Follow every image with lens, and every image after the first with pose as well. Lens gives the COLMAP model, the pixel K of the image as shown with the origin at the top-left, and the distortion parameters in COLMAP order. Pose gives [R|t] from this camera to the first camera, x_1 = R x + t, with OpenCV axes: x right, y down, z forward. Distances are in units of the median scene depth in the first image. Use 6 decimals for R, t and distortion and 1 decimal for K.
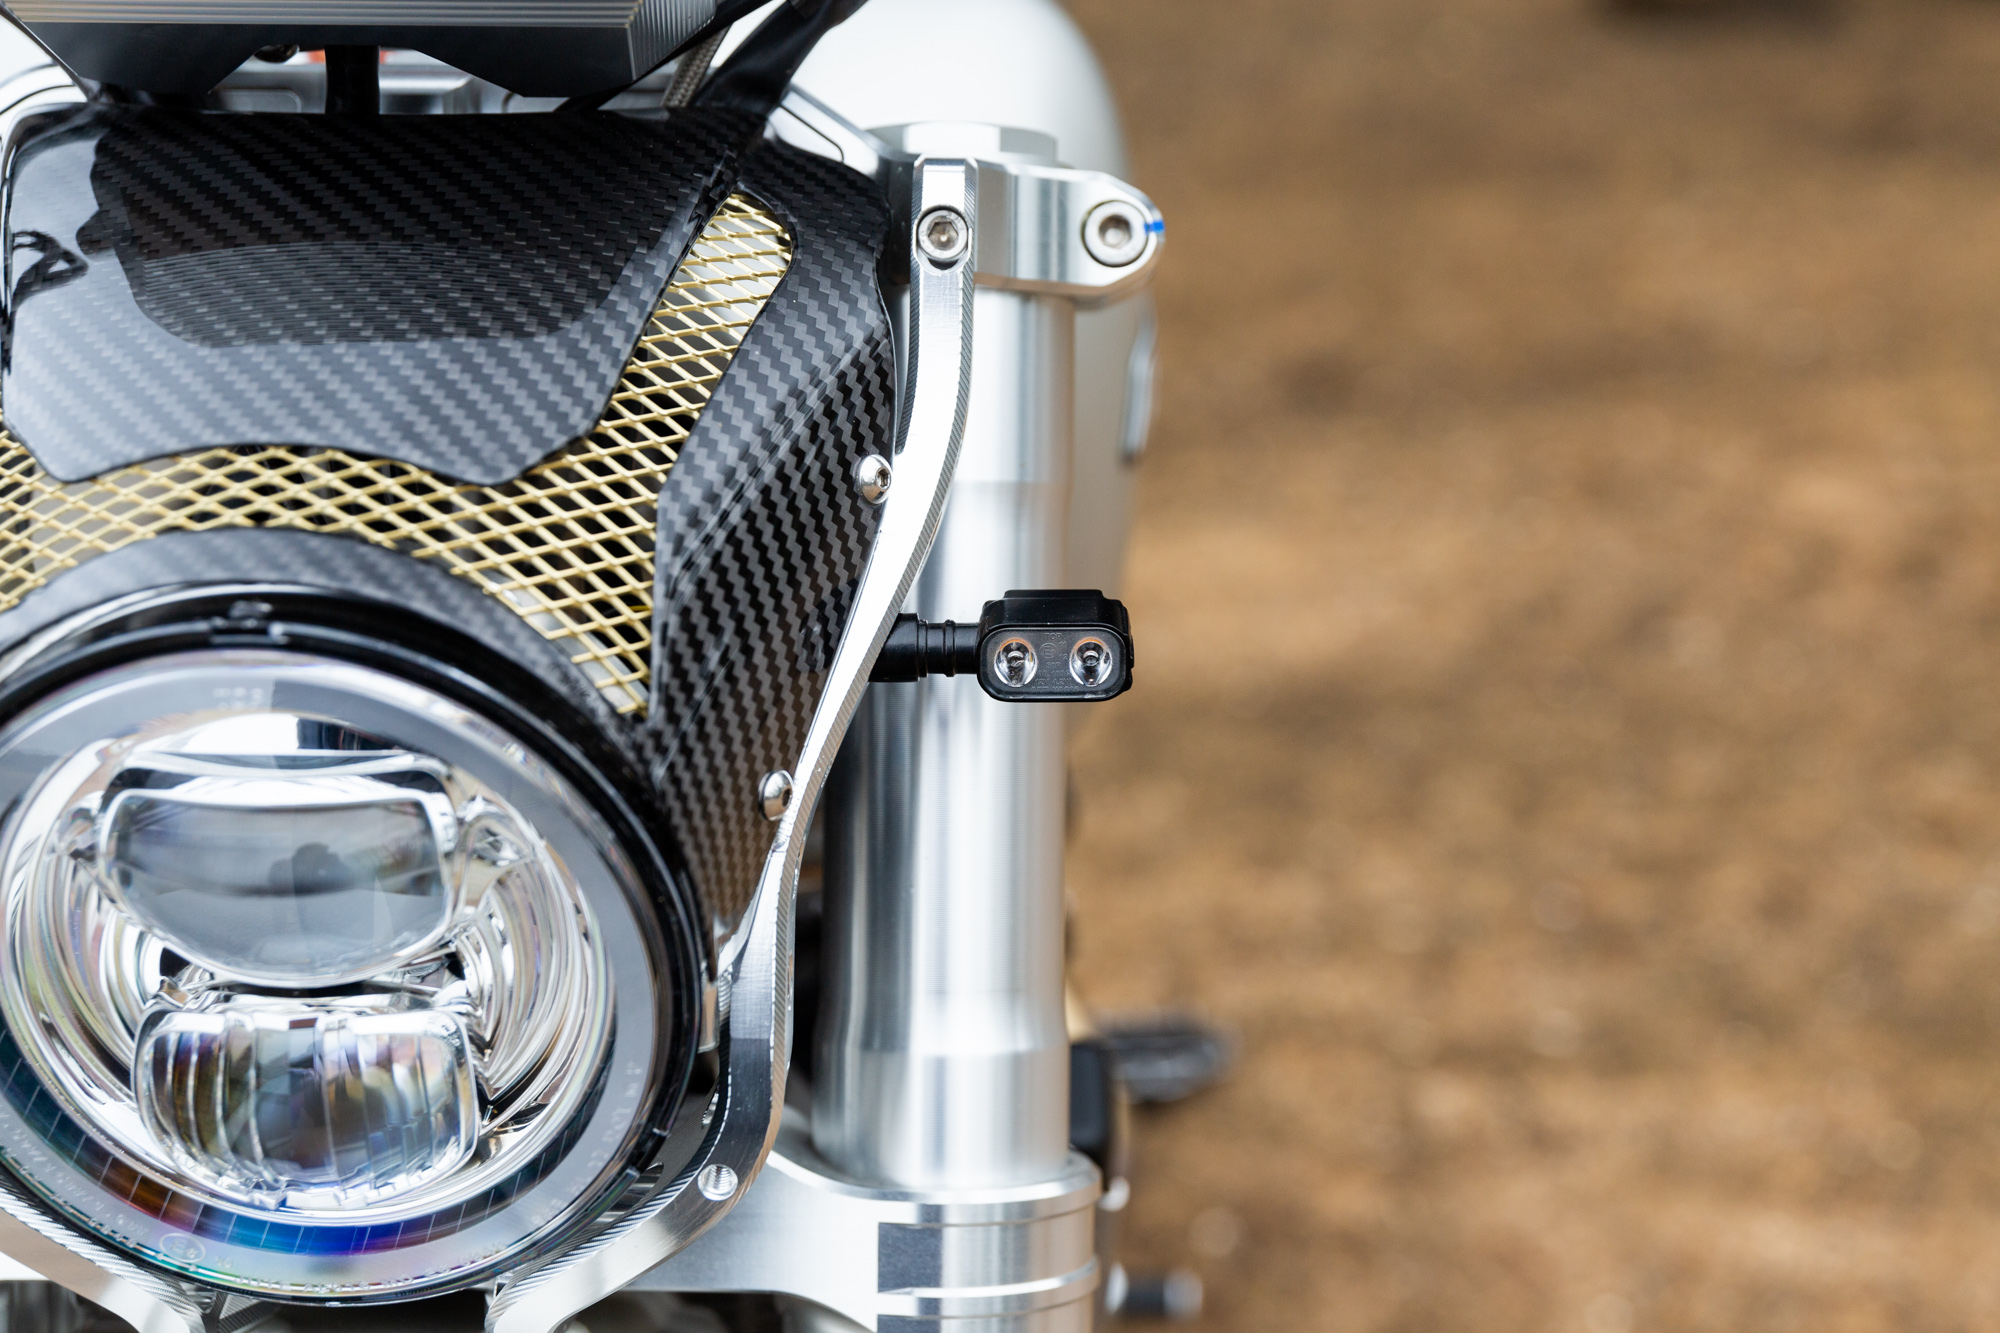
lens RADIAL K [[3001.0, 0, 986.9], [0, 3001.0, 676.6], [0, 0, 1]] dist [0.017699, 0.000000]
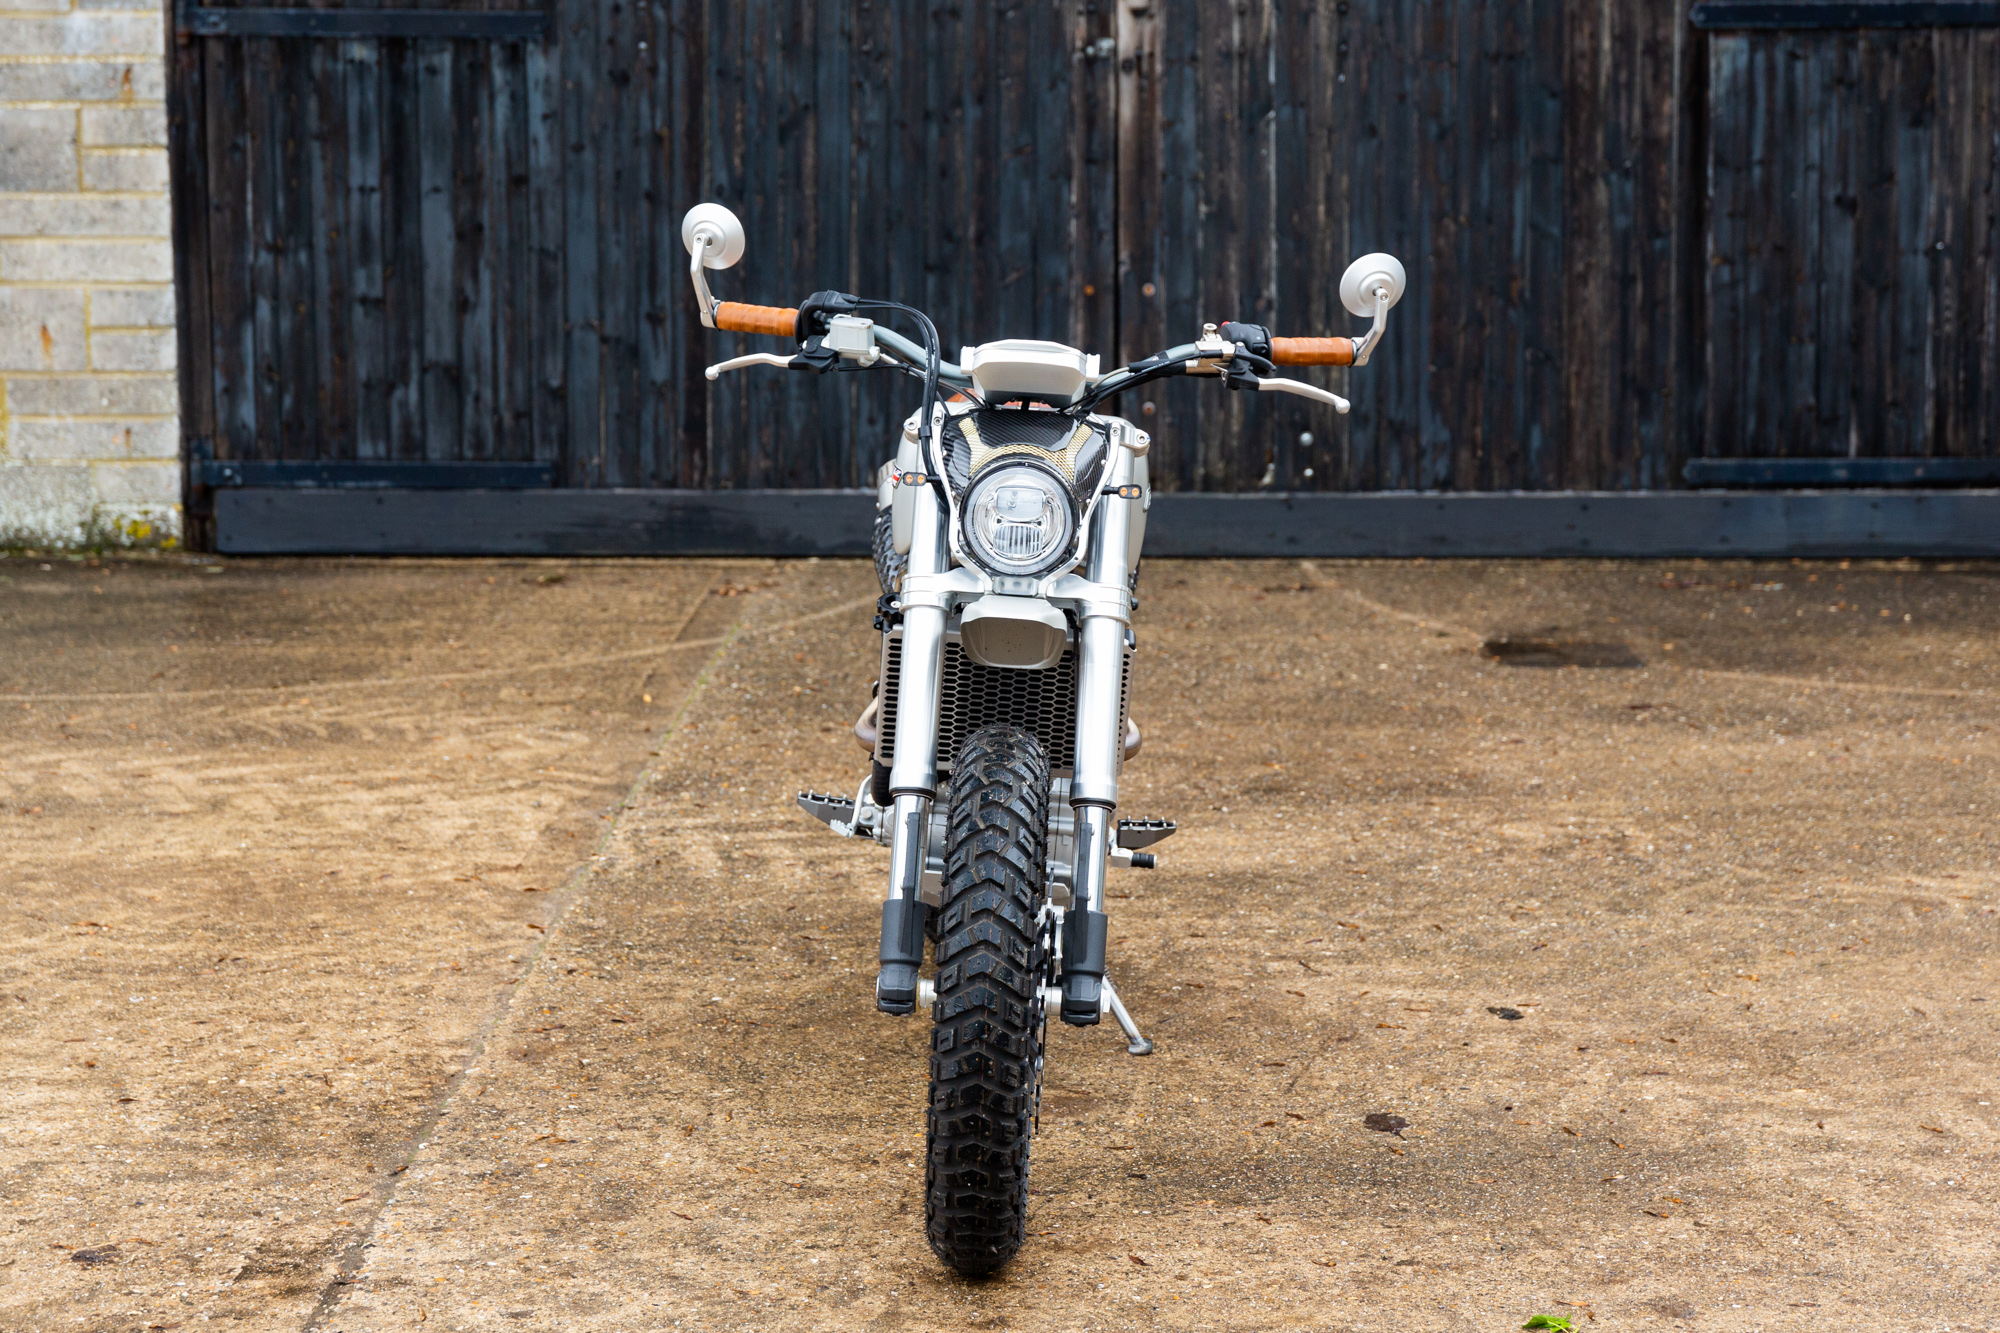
lens RADIAL K [[3996.8, 0, 1002.7], [0, 3996.8, 556.5], [0, 0, 1]] dist [-0.018998, 0.000000]
pose [[0.998453, 0.054228, -0.012327, -0.141440], [-0.055393, 0.950173, -0.306762, 2.858097], [-0.004922, 0.306970, 0.951706, -7.358958]]
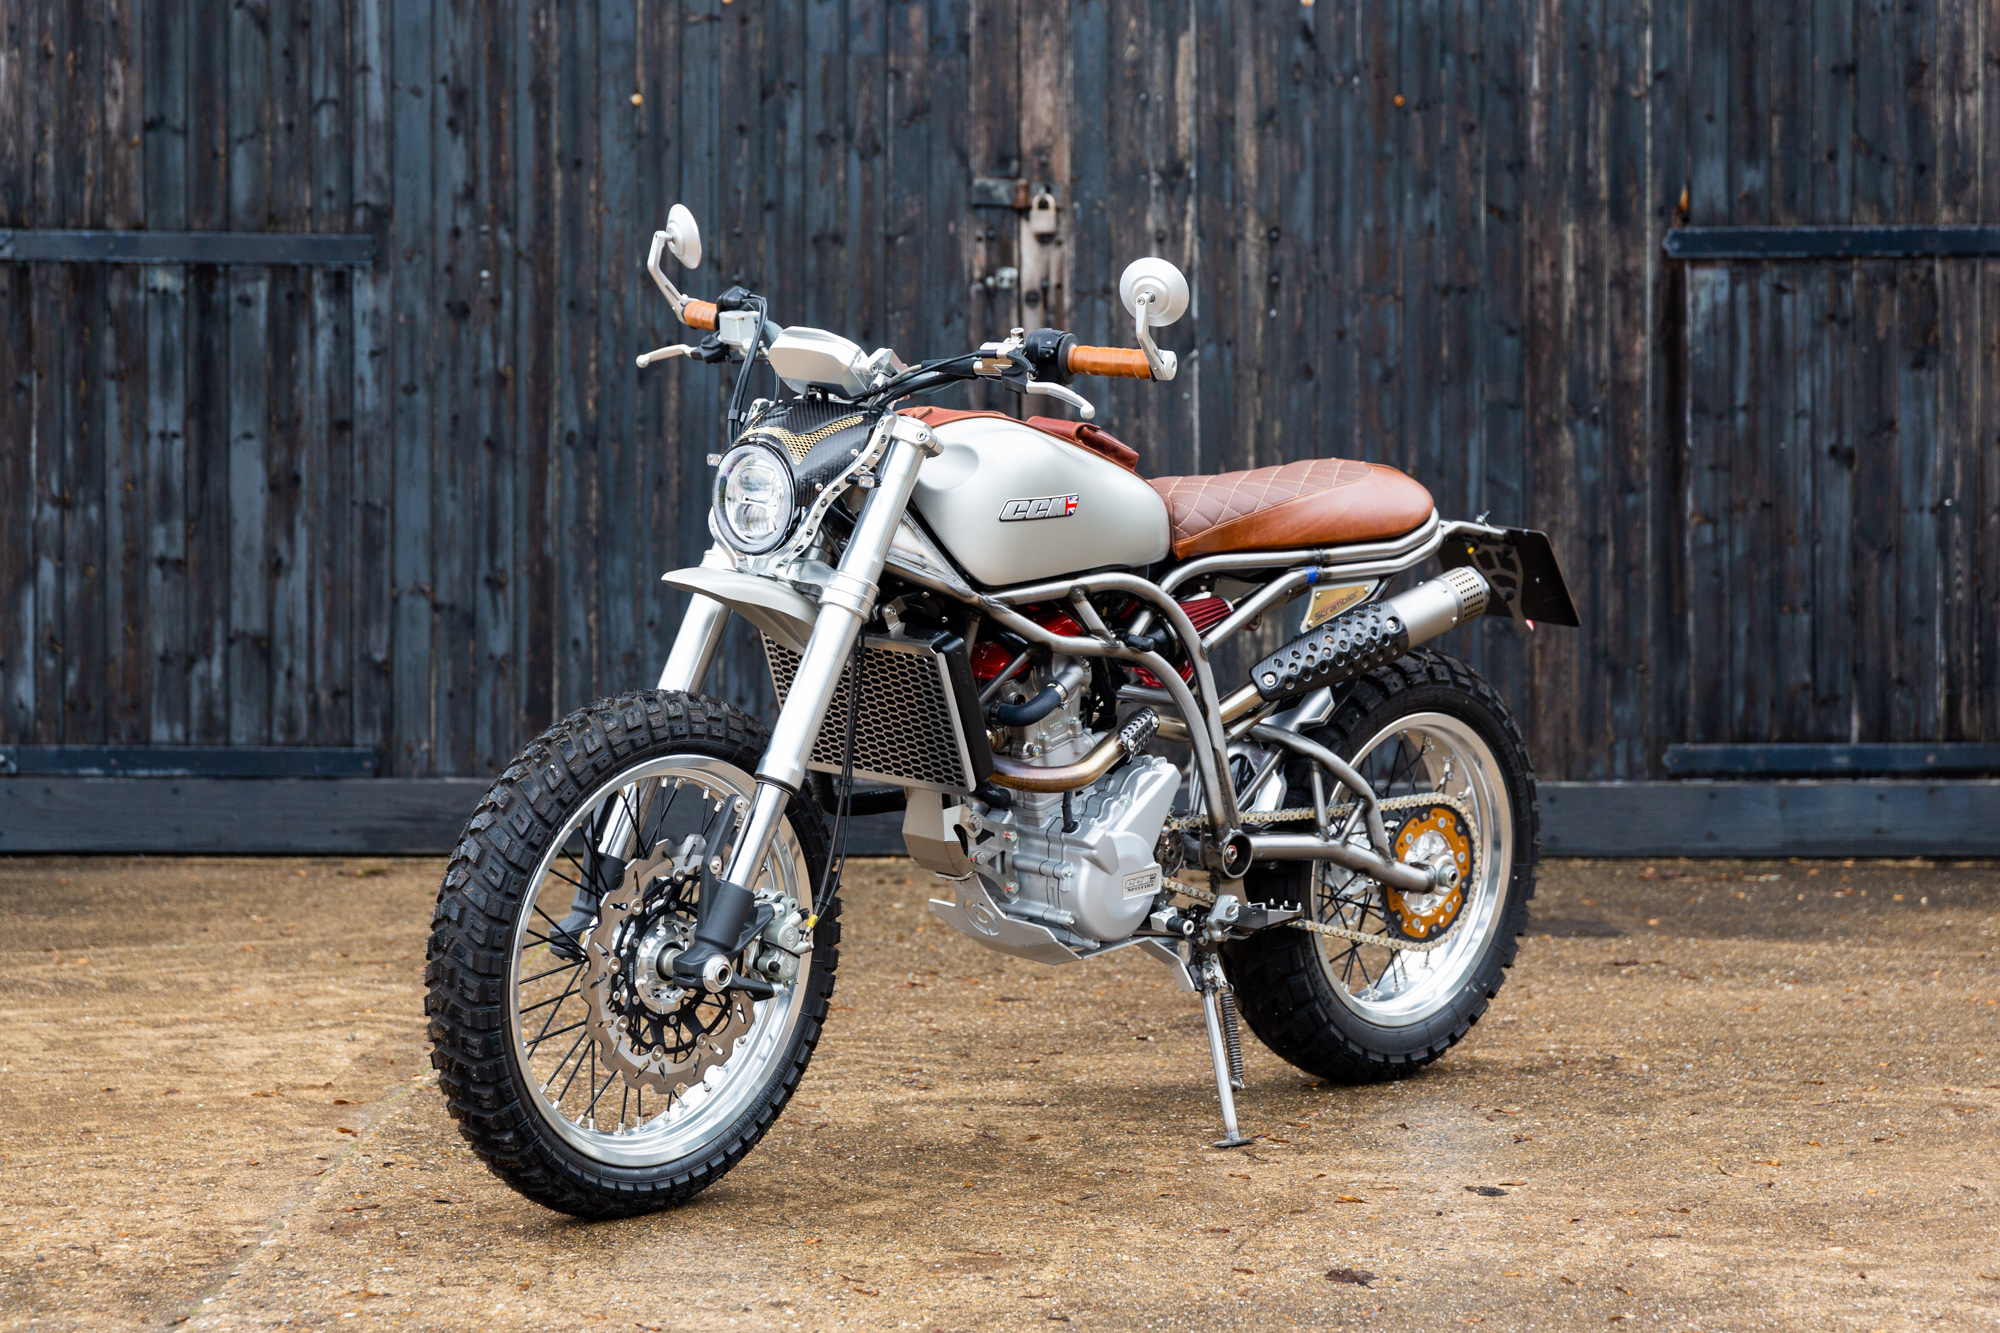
lens RADIAL K [[4447.1, 0, 988.2], [0, 4447.1, 611.1], [0, 0, 1]] dist [0.005942, 0.000000]
pose [[0.998429, 0.055741, 0.005784, -0.130465], [-0.048288, 0.908095, -0.415971, 3.728766], [-0.028439, 0.415038, 0.909360, -6.576608]]
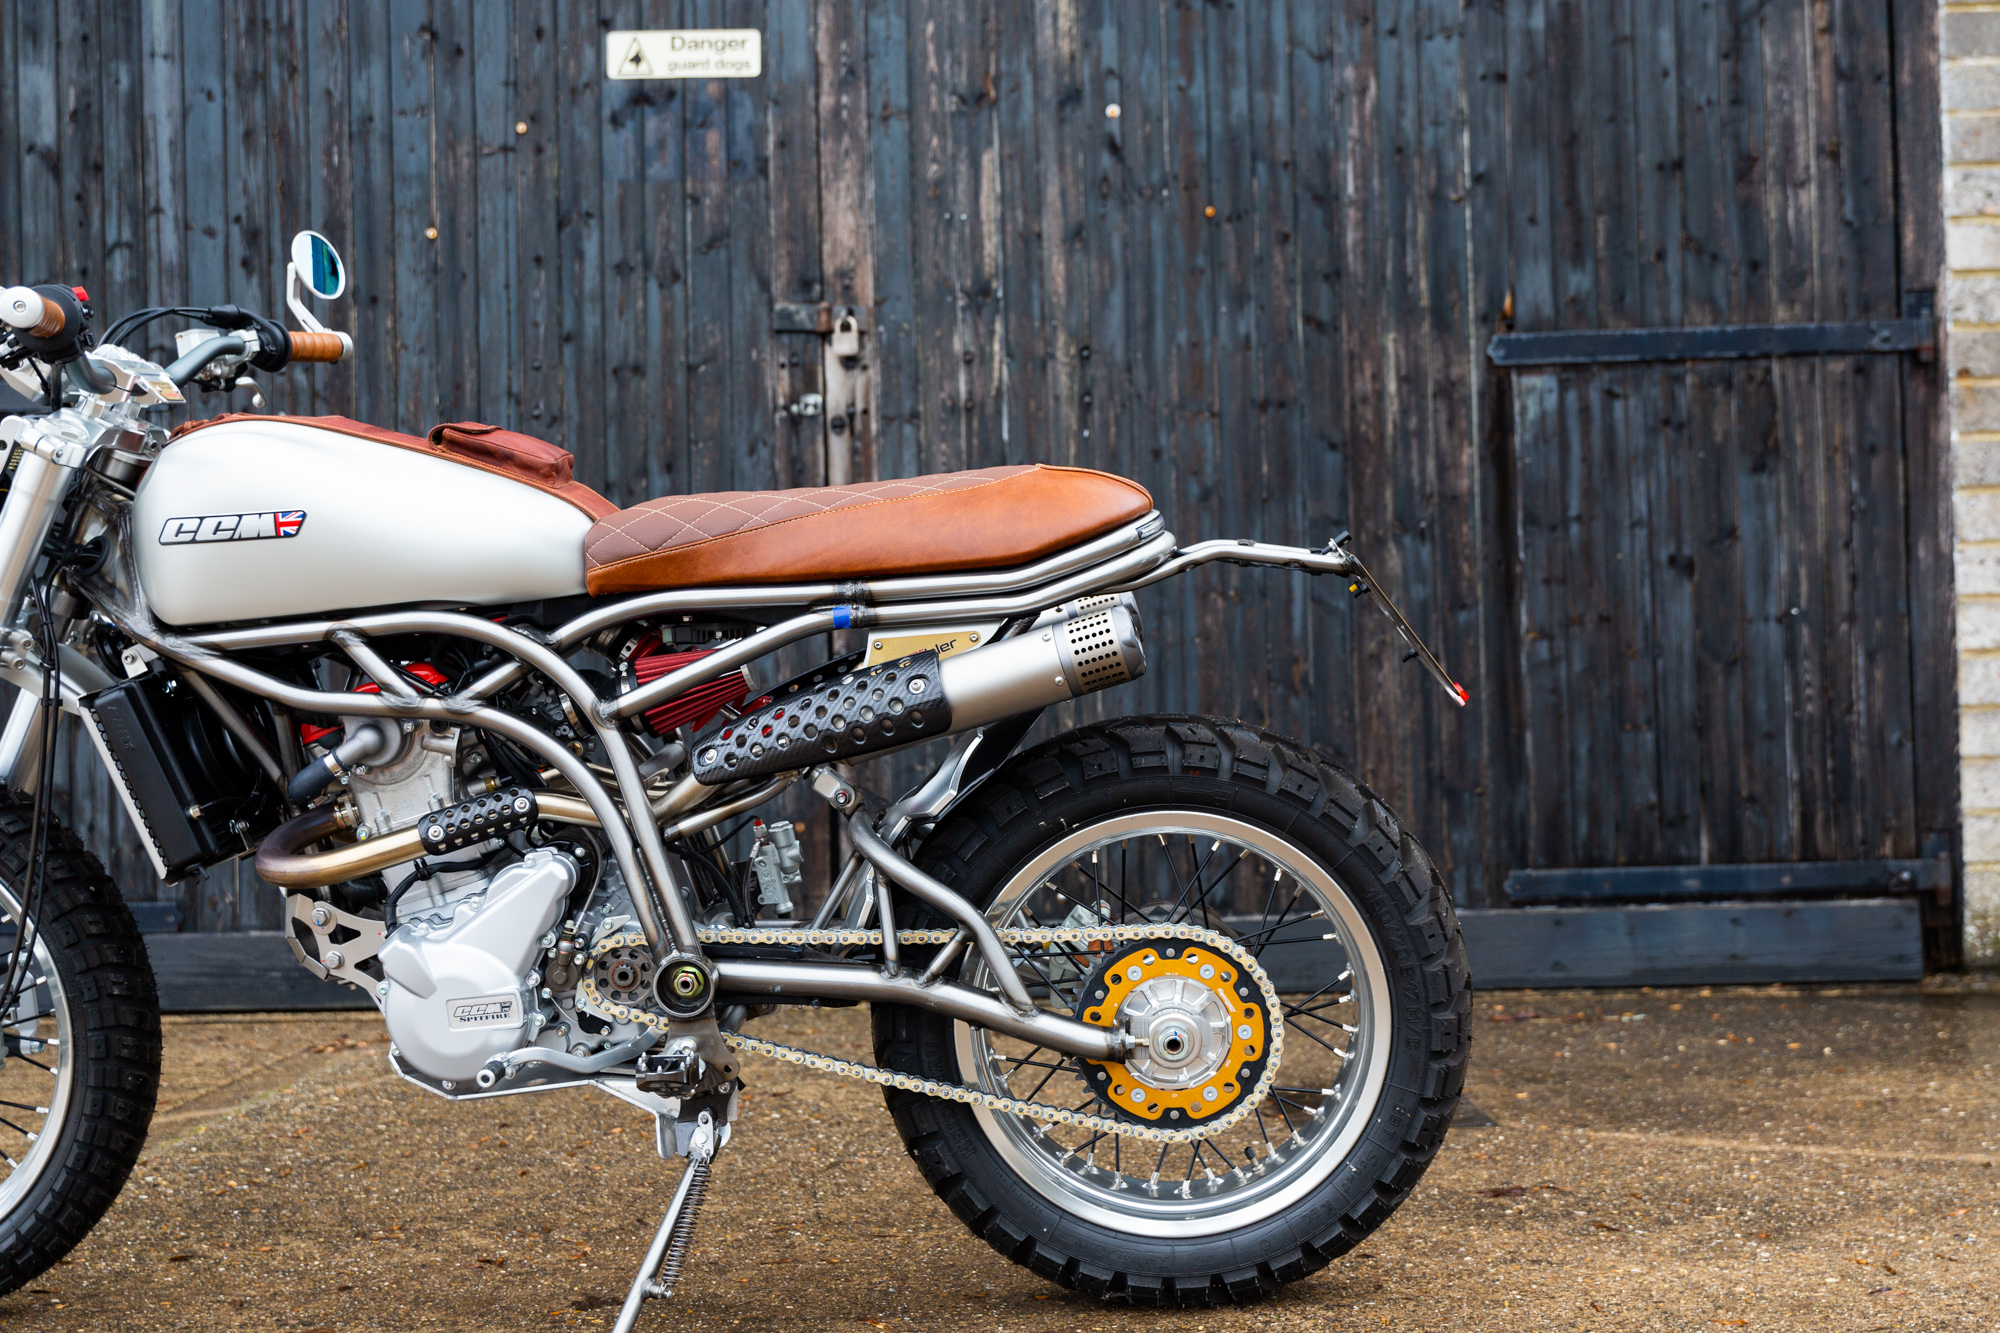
lens RADIAL K [[2327.5, 0, 1009.9], [0, 2327.5, 667.4], [0, 0, 1]] dist [-0.005828, 0.000000]
pose [[0.999199, 0.032491, -0.023354, 0.964999], [-0.039583, 0.888010, -0.458118, 0.222746], [0.005854, 0.458676, 0.888584, 1.292235]]
